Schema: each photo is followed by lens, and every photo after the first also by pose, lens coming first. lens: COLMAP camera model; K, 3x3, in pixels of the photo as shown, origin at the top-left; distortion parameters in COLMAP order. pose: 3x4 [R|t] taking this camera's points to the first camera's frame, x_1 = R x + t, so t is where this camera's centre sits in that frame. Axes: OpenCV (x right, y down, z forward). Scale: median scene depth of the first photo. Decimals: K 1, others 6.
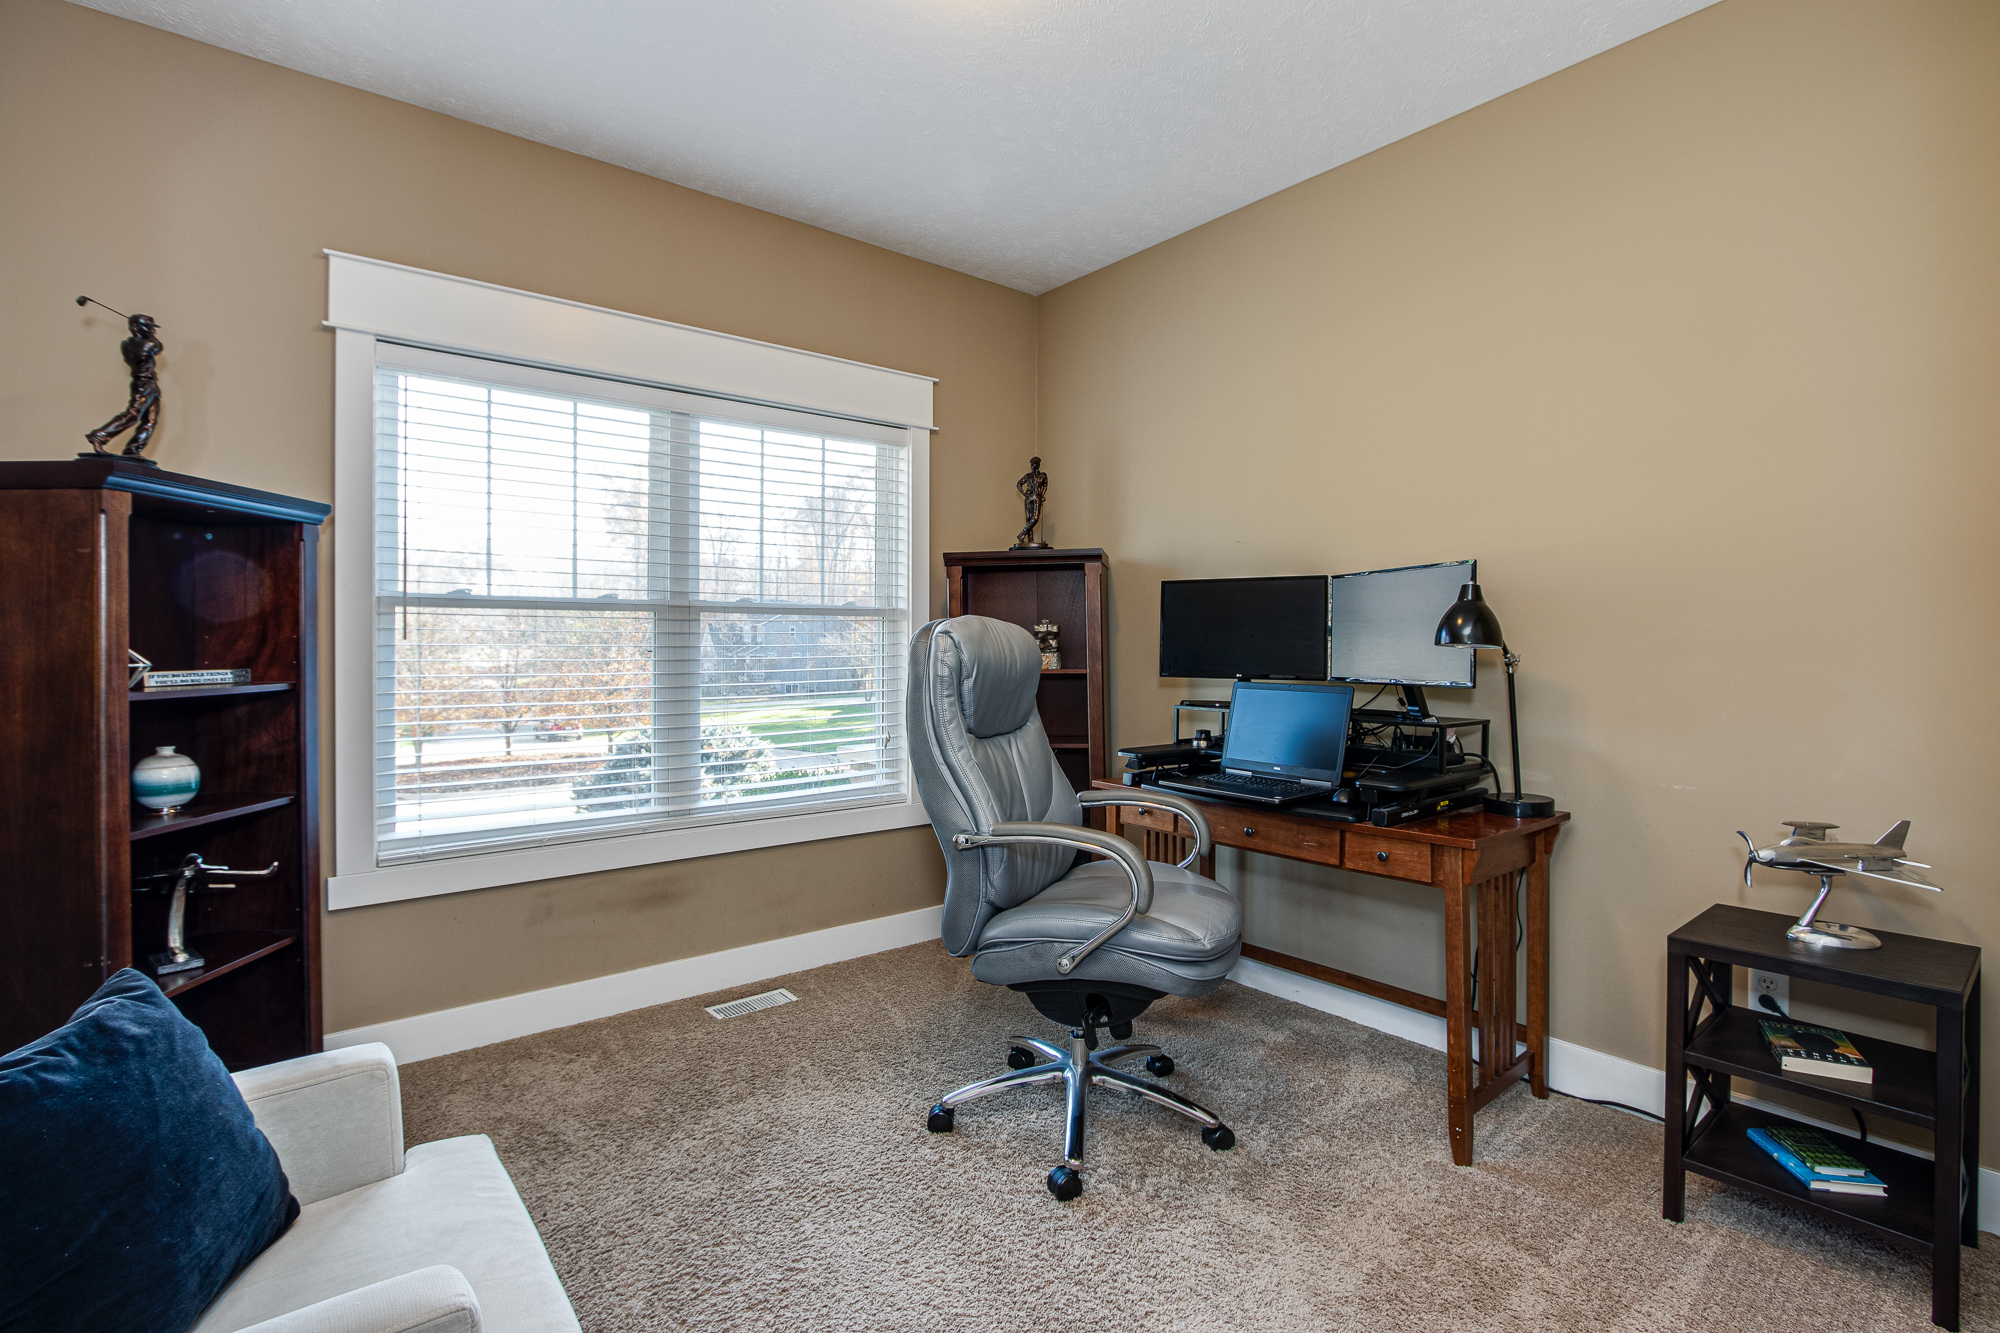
lens RADIAL K [[931.1, 0, 996.4], [0, 931.1, 660.4], [0, 0, 1]] dist [-0.017442, 0.002716]
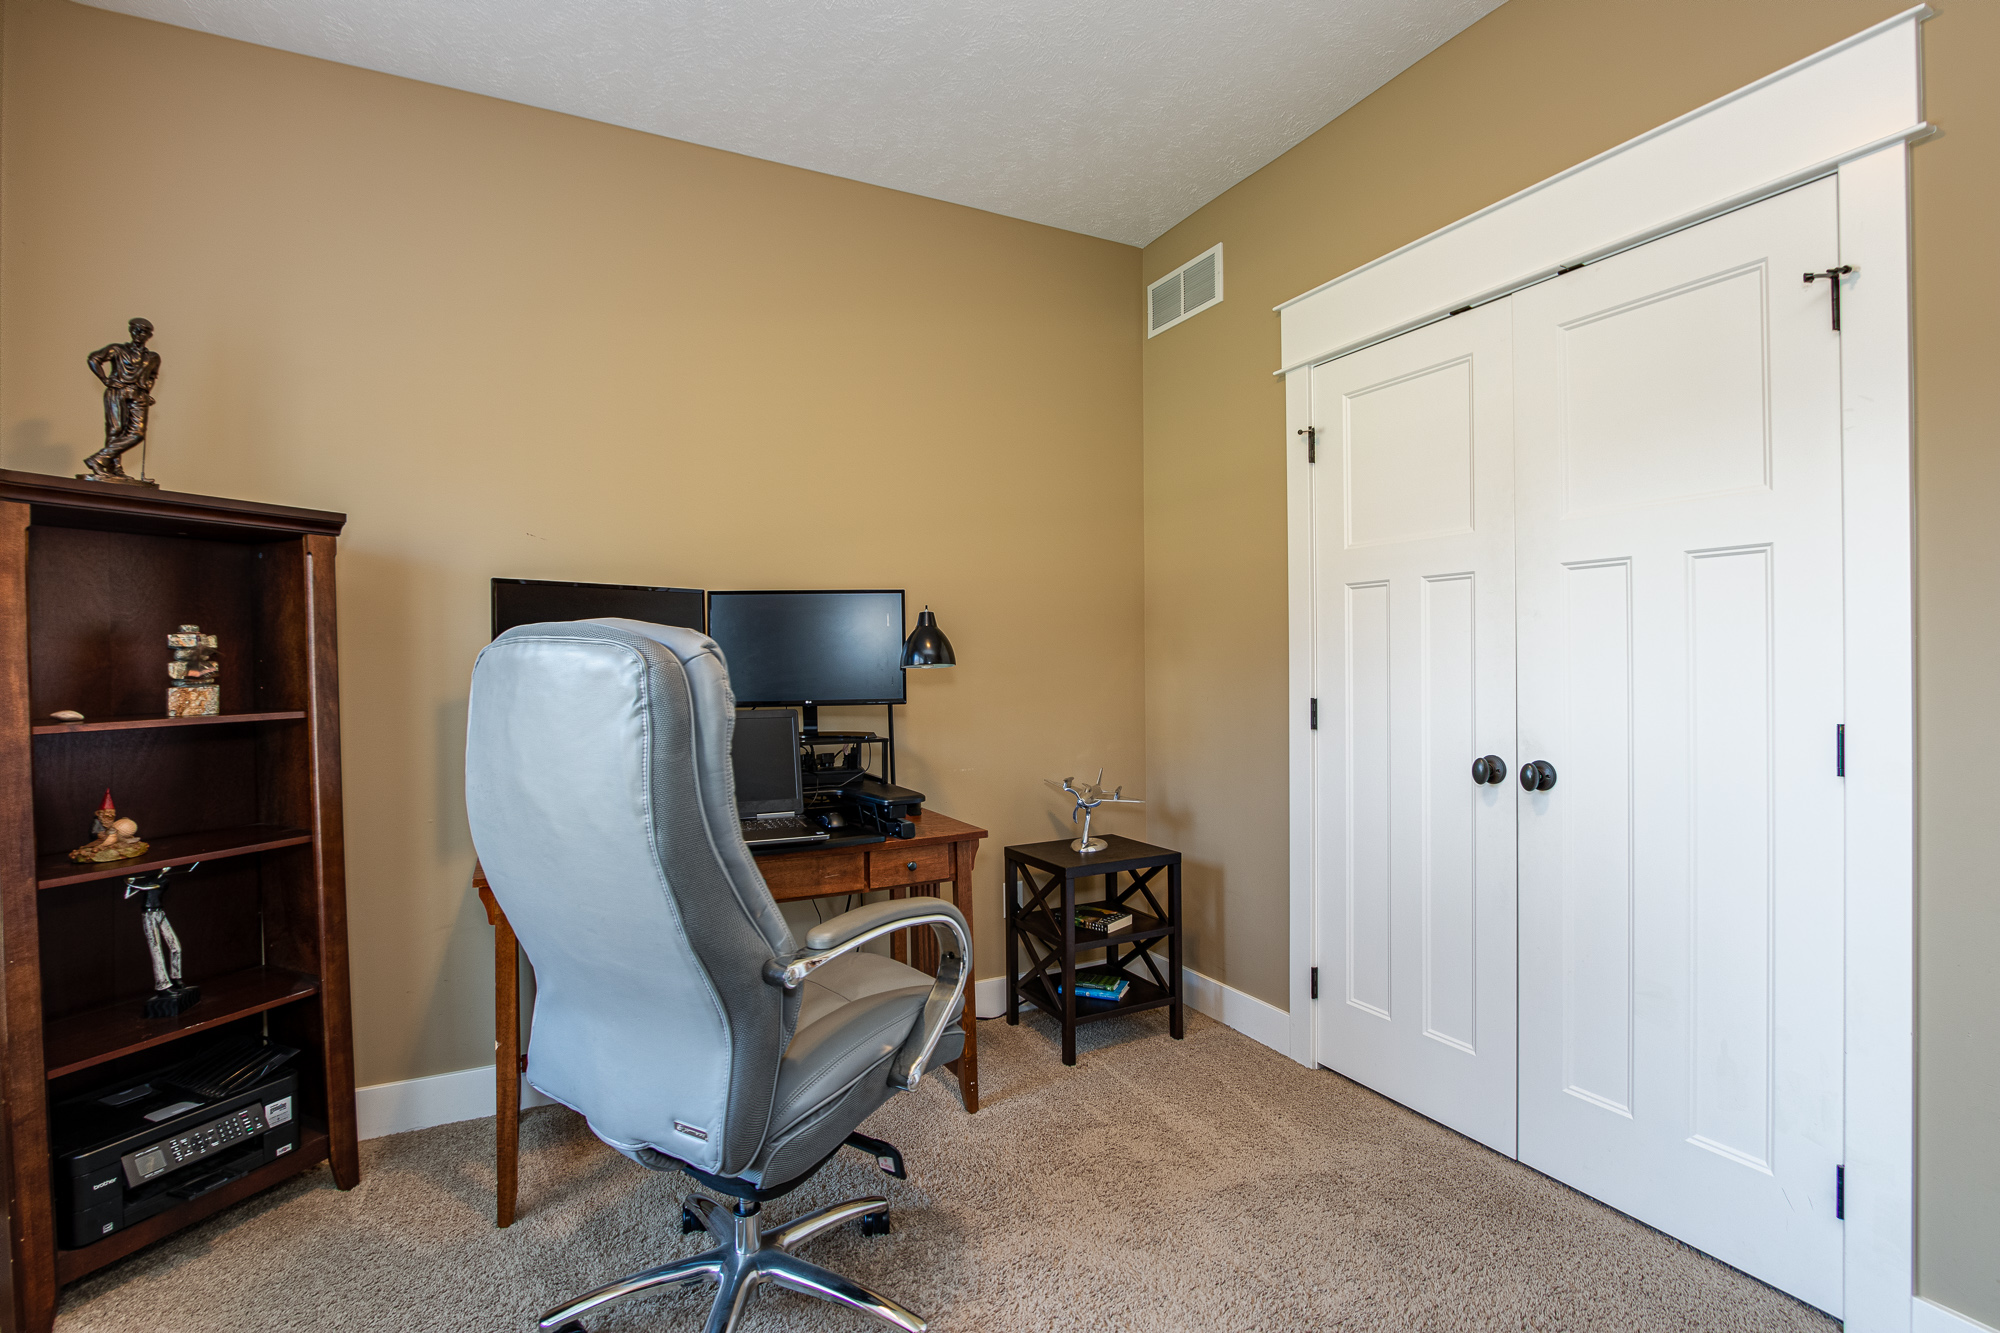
lens RADIAL K [[931.1, 0, 996.0], [0, 931.1, 659.9], [0, 0, 1]] dist [-0.017442, 0.002716]
pose [[0.214190, -0.002659, 0.976788, -0.559590], [0.023401, 0.999723, -0.002410, -0.016920], [-0.976512, 0.023374, 0.214193, 0.635544]]
